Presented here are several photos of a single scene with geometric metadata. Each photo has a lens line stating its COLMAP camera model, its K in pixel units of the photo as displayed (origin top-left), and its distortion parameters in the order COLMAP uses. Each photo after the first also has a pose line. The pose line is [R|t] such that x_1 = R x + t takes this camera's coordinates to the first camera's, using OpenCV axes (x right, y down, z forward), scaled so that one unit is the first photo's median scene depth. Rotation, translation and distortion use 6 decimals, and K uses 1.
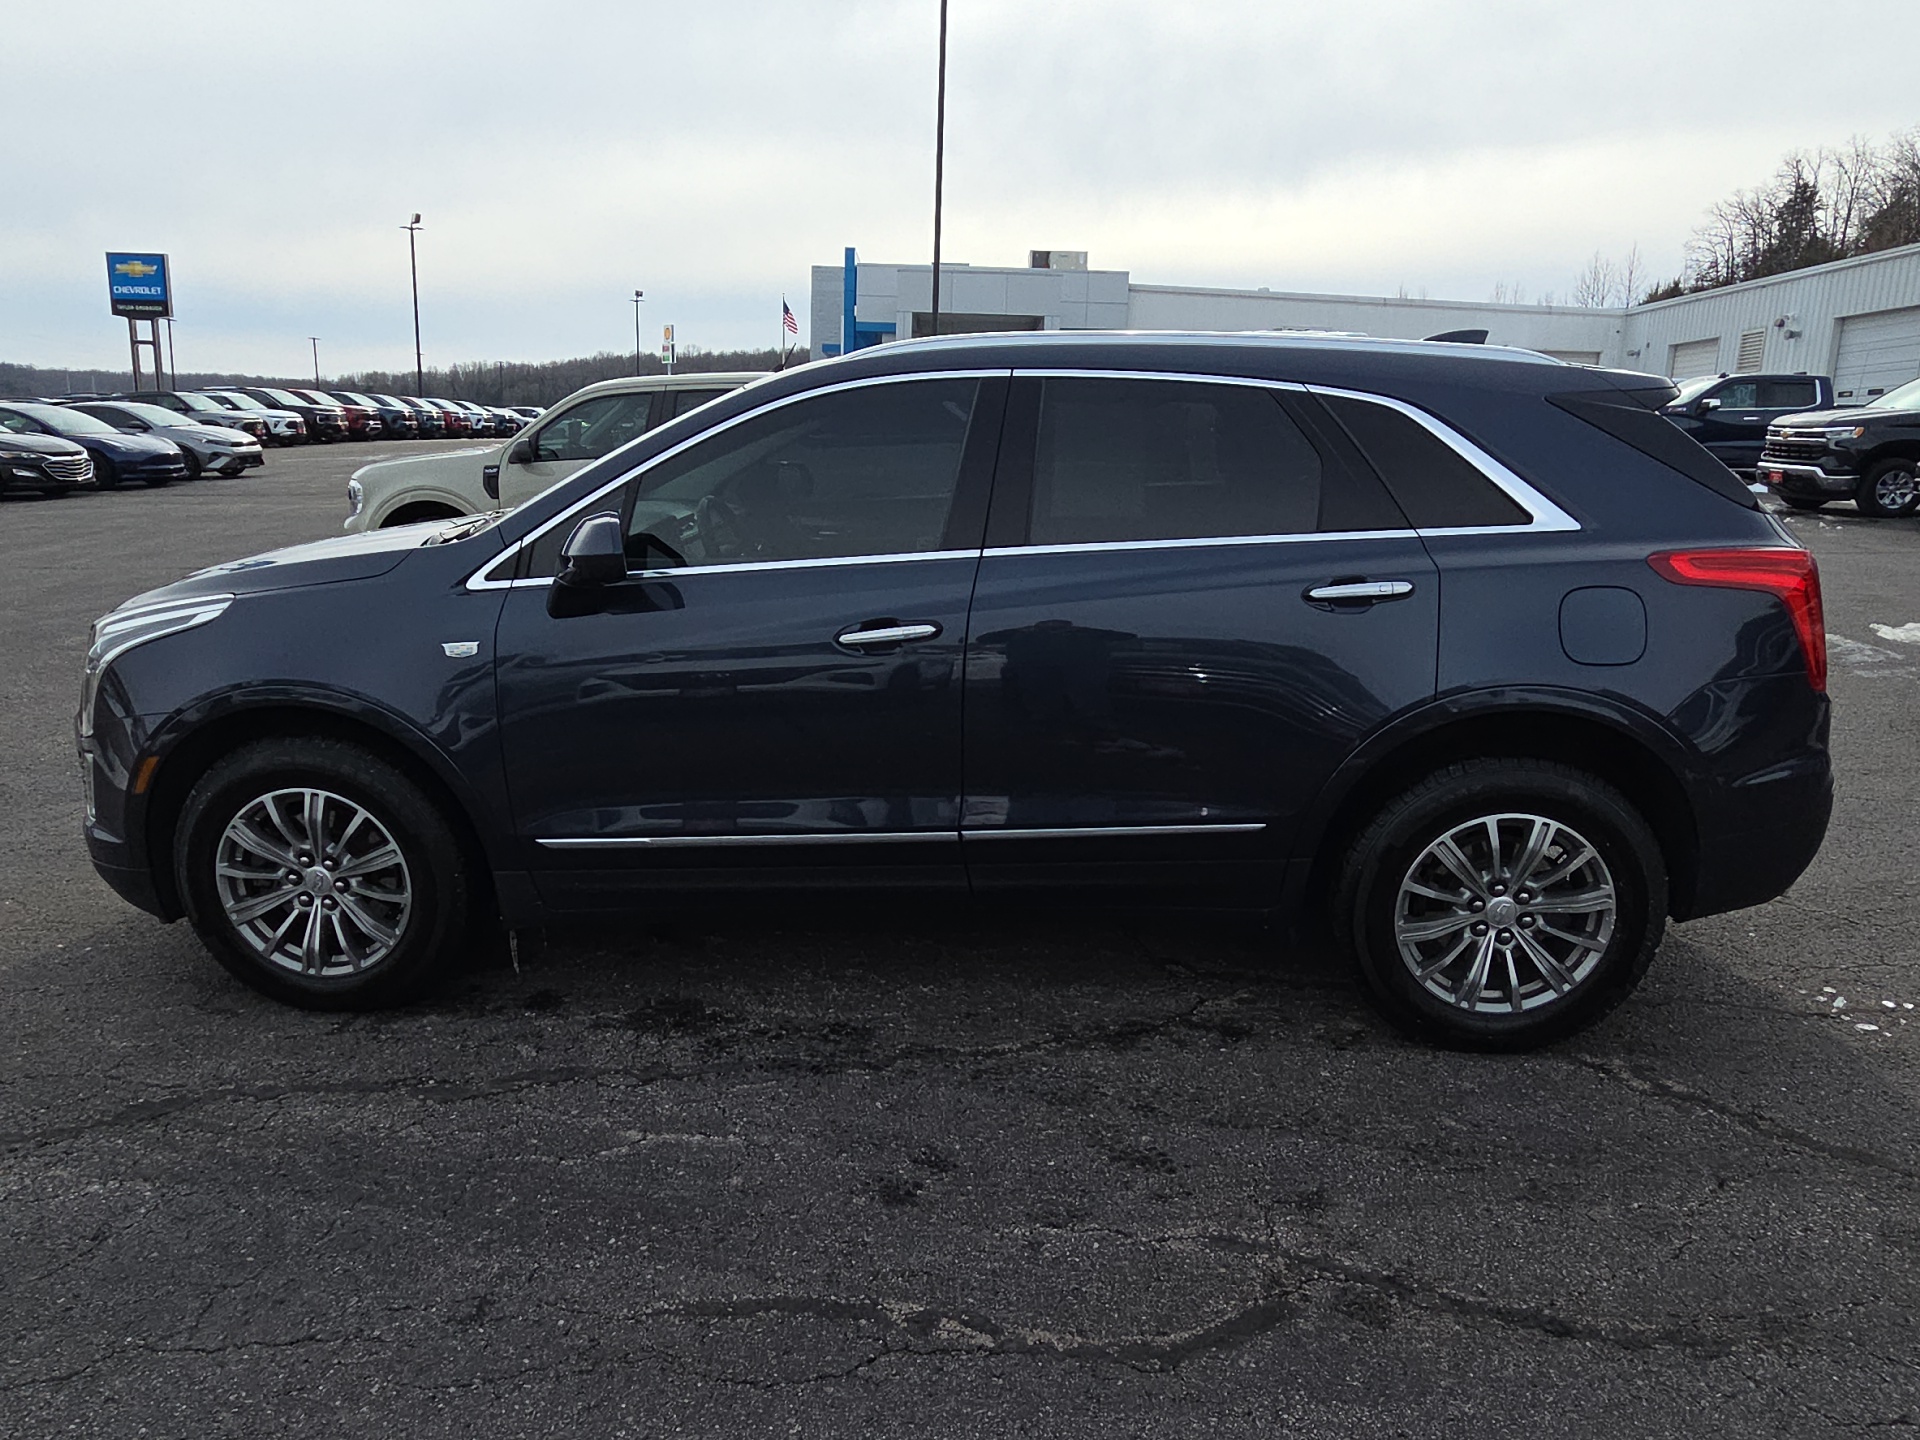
lens RADIAL K [[1347.8, 0, 956.5], [0, 1347.8, 724.9], [0, 0, 1]] dist [0.001659, 0.001595]
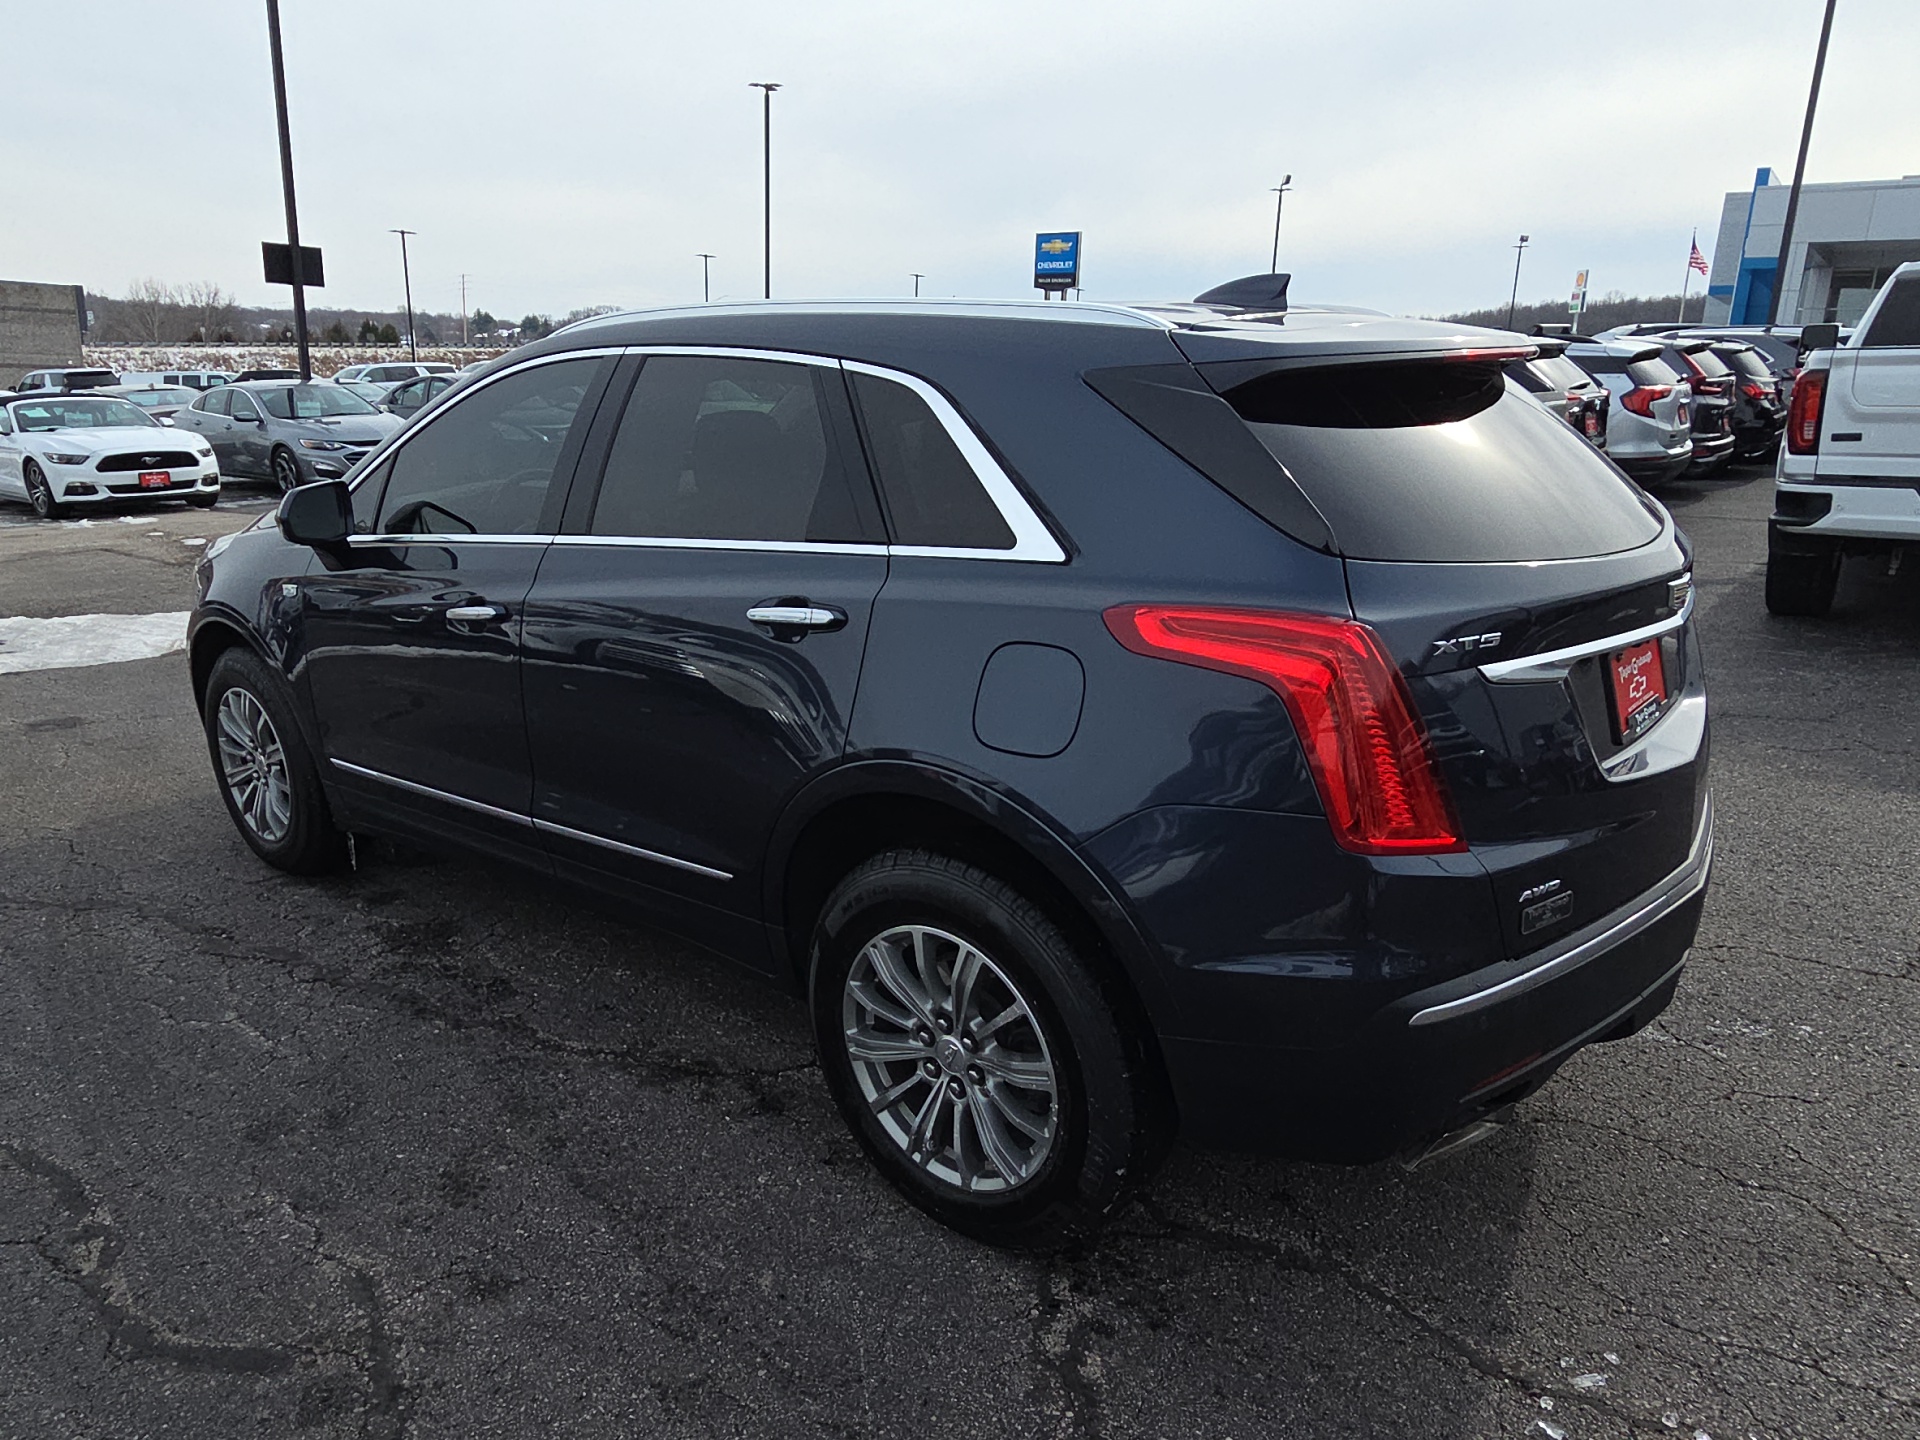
lens RADIAL K [[1347.8, 0, 956.5], [0, 1347.8, 724.9], [0, 0, 1]] dist [0.001659, 0.001595]
pose [[0.797718, 0.146984, -0.584843, 0.821106], [-0.128474, 0.988999, 0.073320, -0.101509], [0.589186, 0.016648, 0.807826, 0.380582]]
